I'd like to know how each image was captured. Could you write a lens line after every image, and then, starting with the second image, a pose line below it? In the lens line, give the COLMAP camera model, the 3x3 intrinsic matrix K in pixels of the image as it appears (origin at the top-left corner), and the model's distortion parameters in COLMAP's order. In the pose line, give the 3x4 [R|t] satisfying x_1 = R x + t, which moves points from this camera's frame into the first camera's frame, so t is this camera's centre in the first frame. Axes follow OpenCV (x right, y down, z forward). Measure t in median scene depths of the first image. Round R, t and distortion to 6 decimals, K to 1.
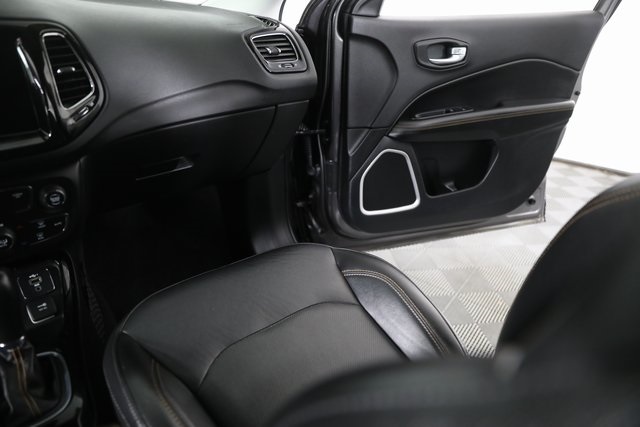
lens RADIAL K [[443.3, 0, 322.5], [0, 443.3, 209.7], [0, 0, 1]] dist [-0.098269, 0.071439]
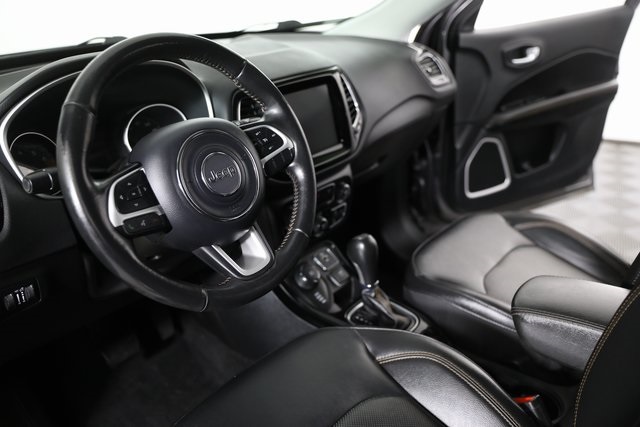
lens RADIAL K [[546.7, 0, 320.0], [0, 546.7, 211.7], [0, 0, 1]] dist [-0.012073, 0.015933]
pose [[0.981391, -0.126756, 0.144239, -0.706860], [0.132887, 0.990559, -0.033660, 0.063028], [-0.138610, 0.052201, 0.988970, -0.514439]]
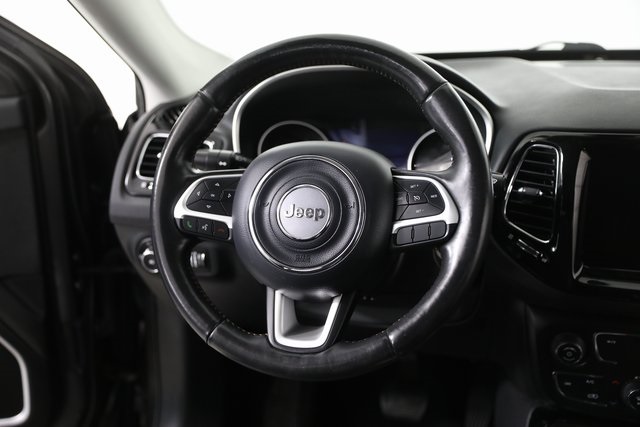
lens RADIAL K [[700.5, 0, 319.4], [0, 700.5, 208.0], [0, 0, 1]] dist [0.012078, 0.000000]
pose [[0.558003, 0.219574, -0.800262, -0.091688], [-0.331575, 0.943026, 0.027546, -0.064791], [0.760717, 0.249976, 0.599017, -0.202993]]
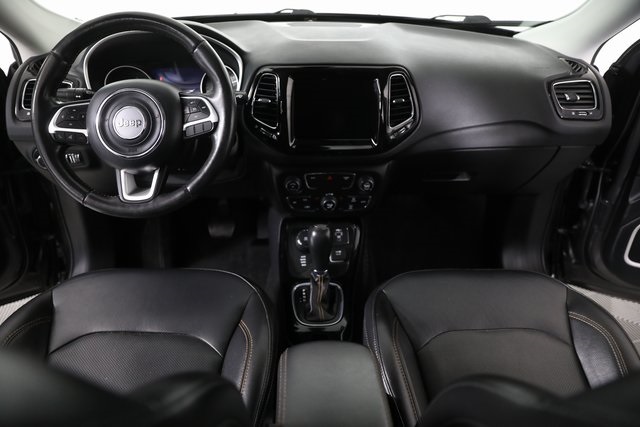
lens RADIAL K [[443.3, 0, 318.7], [0, 443.3, 213.5], [0, 0, 1]] dist [-0.098269, 0.071439]
pose [[0.785185, 0.300755, -0.541324, 0.059049], [-0.260050, 0.953470, 0.152539, -0.088563], [0.562013, 0.021000, 0.826862, -0.226451]]
